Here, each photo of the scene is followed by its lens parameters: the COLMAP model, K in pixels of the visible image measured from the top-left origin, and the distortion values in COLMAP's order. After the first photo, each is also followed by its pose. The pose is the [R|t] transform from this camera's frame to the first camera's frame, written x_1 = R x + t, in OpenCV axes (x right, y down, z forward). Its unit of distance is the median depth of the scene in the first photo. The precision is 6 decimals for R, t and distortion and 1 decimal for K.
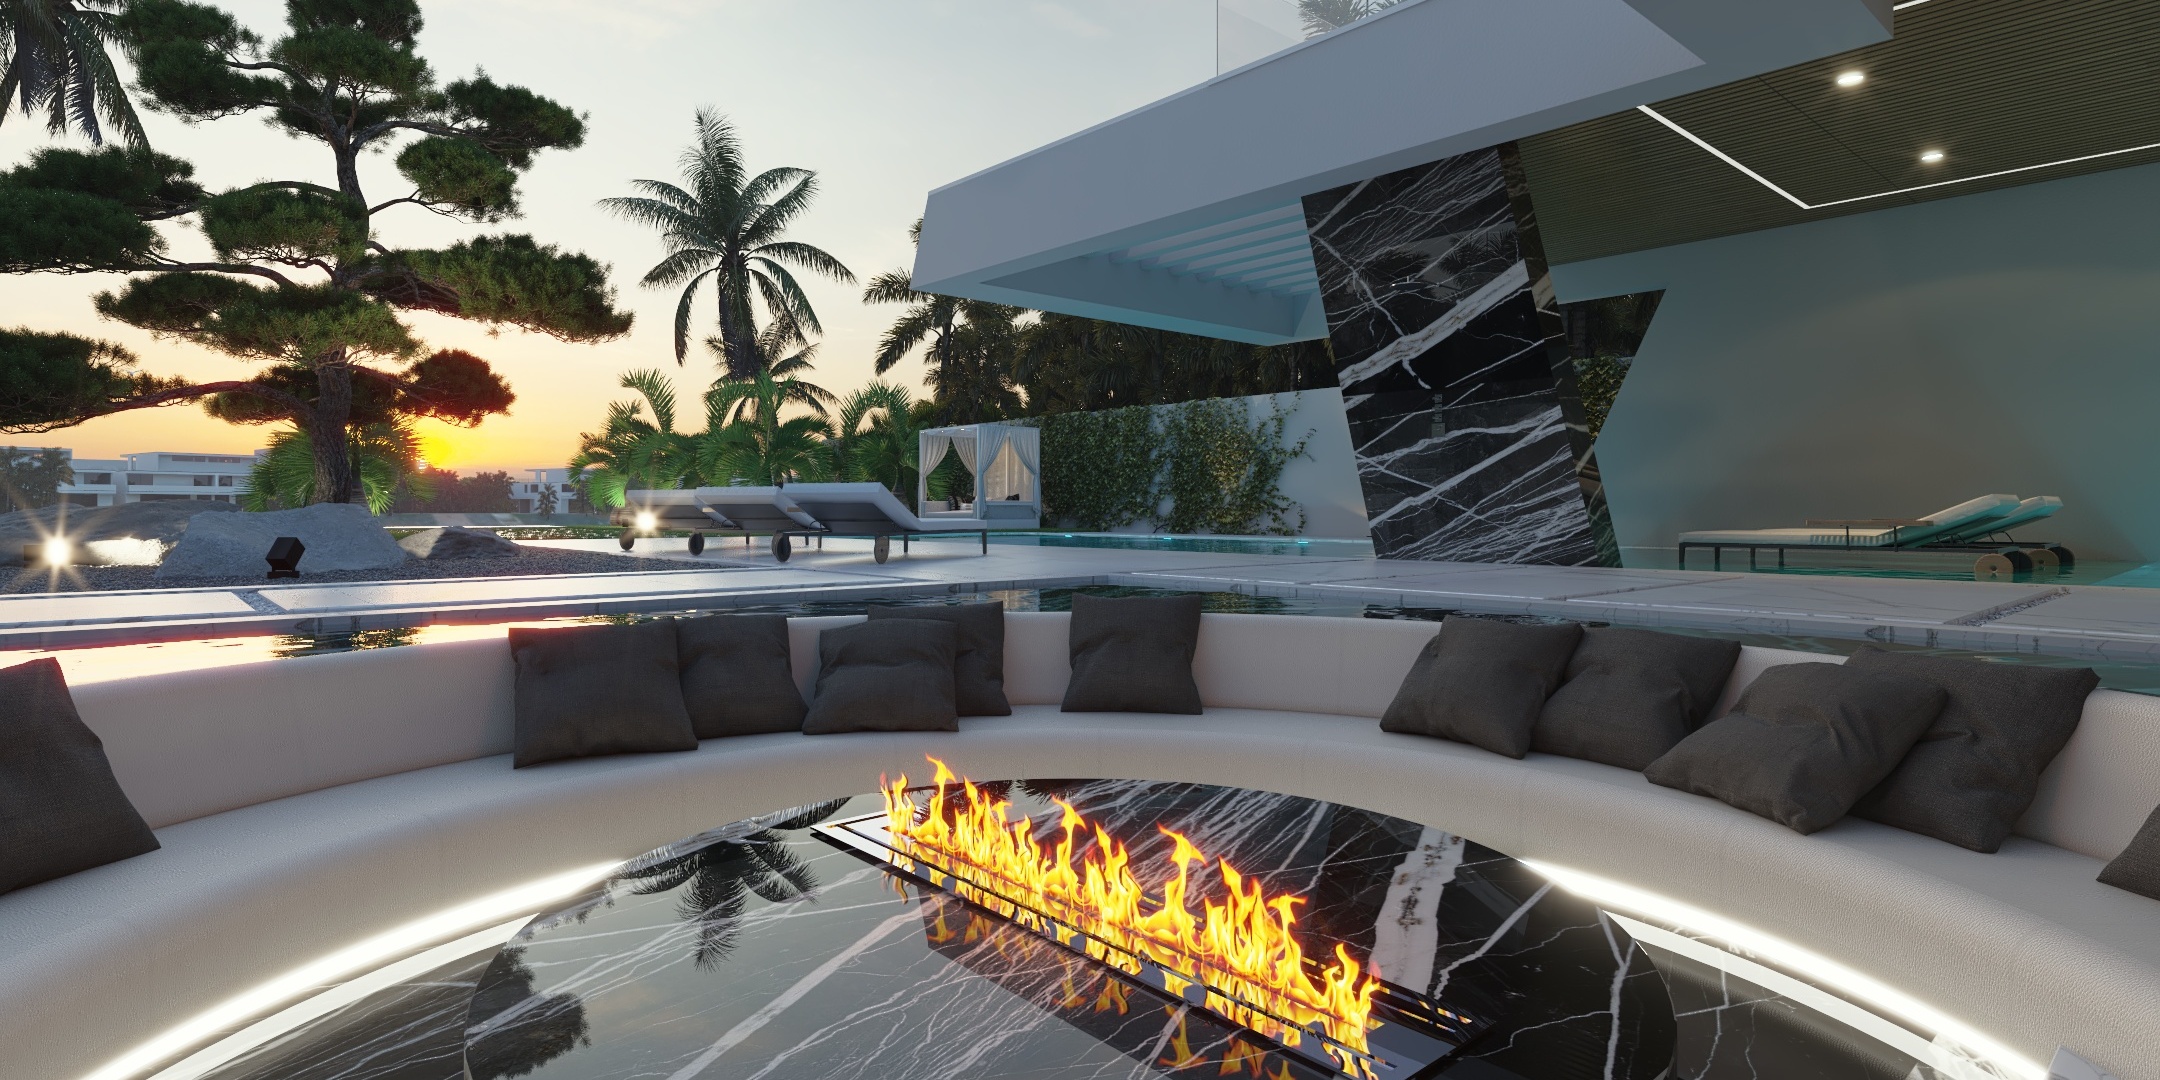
lens RADIAL K [[1079.8, 0, 1080.6], [0, 1079.8, 521.9], [0, 0, 1]] dist [0.001250, 0.000434]
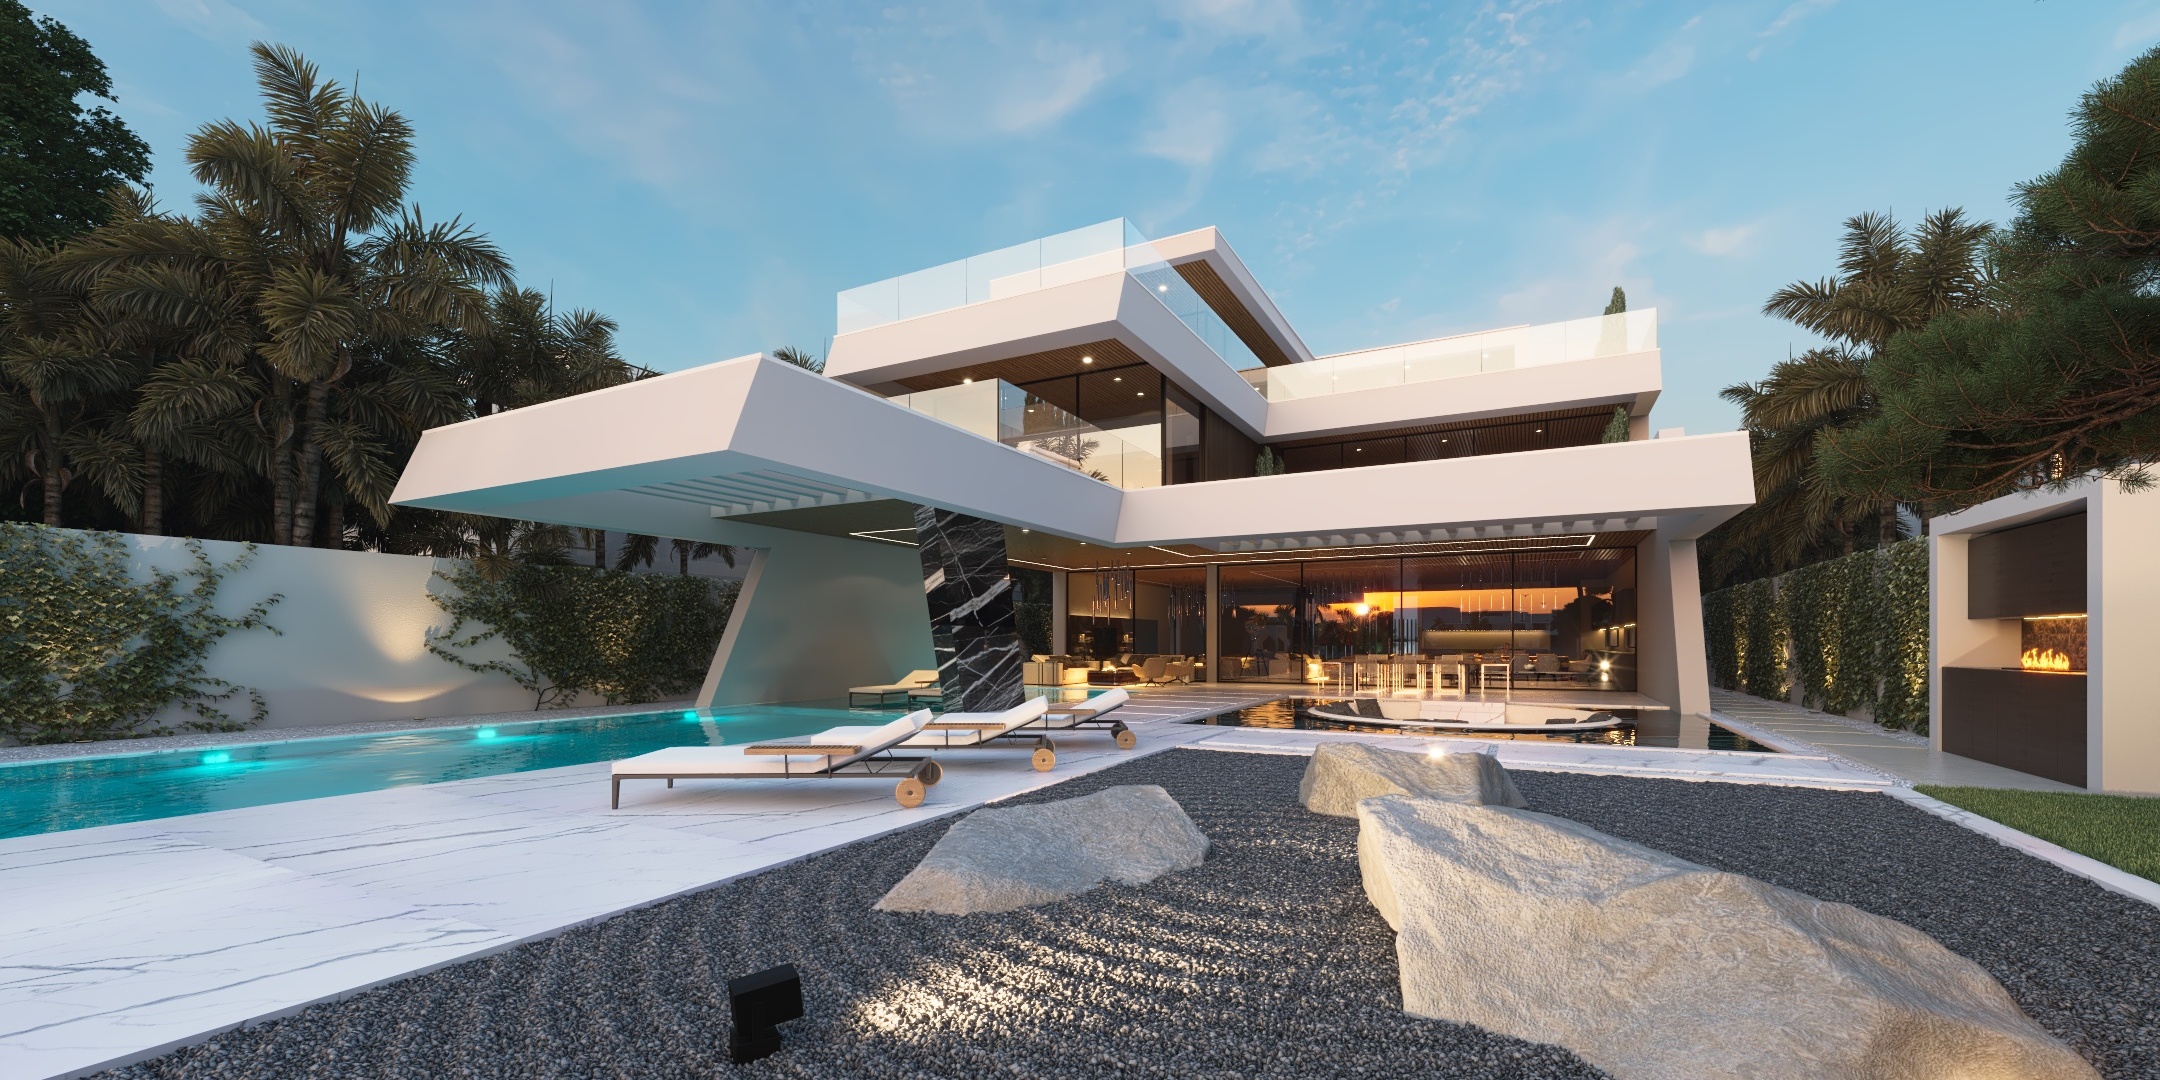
lens RADIAL K [[835.2, 0, 1081.6], [0, 835.2, 635.1], [0, 0, 1]] dist [-0.001189, -0.000047]
pose [[-0.346776, 0.006424, 0.937926, -0.834237], [0.009184, 0.999952, -0.003453, -0.070371], [-0.937903, 0.007416, -0.346819, 0.956685]]
